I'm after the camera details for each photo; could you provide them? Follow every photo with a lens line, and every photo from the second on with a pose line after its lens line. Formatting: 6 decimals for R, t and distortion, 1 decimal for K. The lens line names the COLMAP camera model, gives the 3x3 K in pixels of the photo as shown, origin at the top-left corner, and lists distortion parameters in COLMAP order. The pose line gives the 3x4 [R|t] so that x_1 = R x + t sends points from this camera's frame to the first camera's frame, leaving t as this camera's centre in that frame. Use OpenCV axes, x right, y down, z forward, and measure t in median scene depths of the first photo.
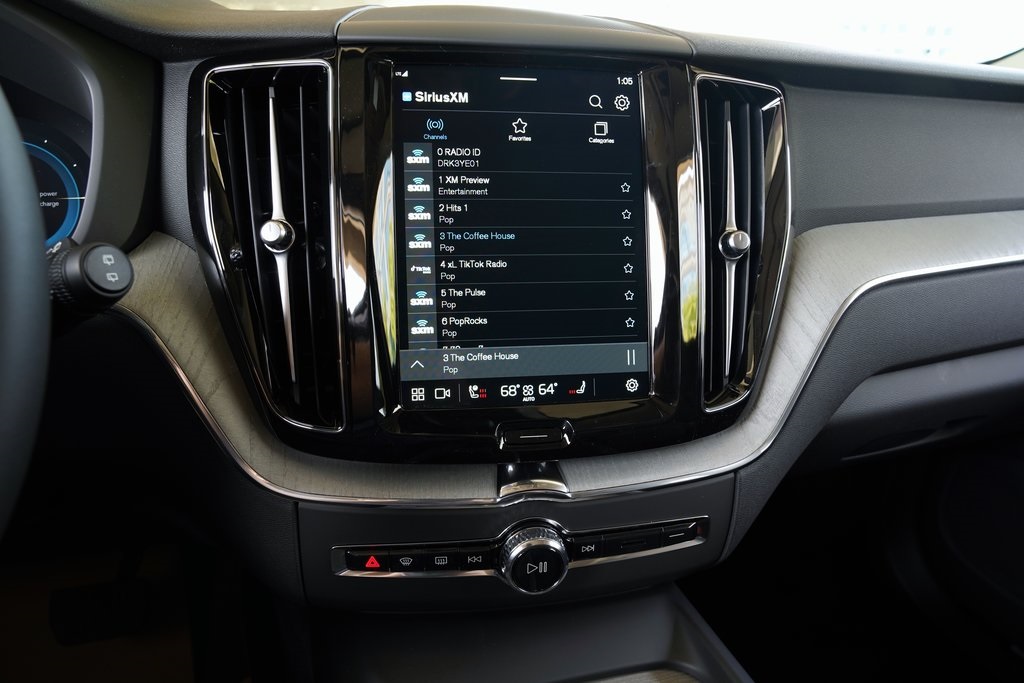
lens RADIAL K [[712.3, 0, 504.8], [0, 712.3, 343.0], [0, 0, 1]] dist [-0.119424, 0.082987]
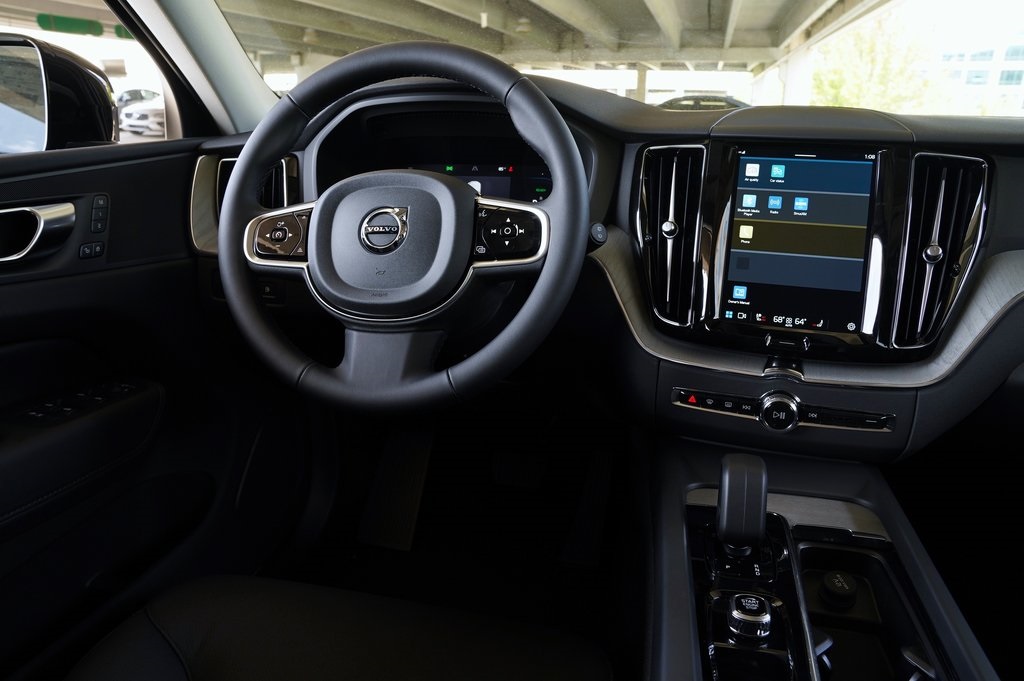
lens RADIAL K [[712.3, 0, 510.4], [0, 712.3, 336.4], [0, 0, 1]] dist [-0.119424, 0.082987]
pose [[0.865999, 0.121988, -0.484938, 0.294942], [-0.156711, 0.987141, -0.031533, 0.279302], [0.474856, 0.103303, 0.873980, -0.937479]]
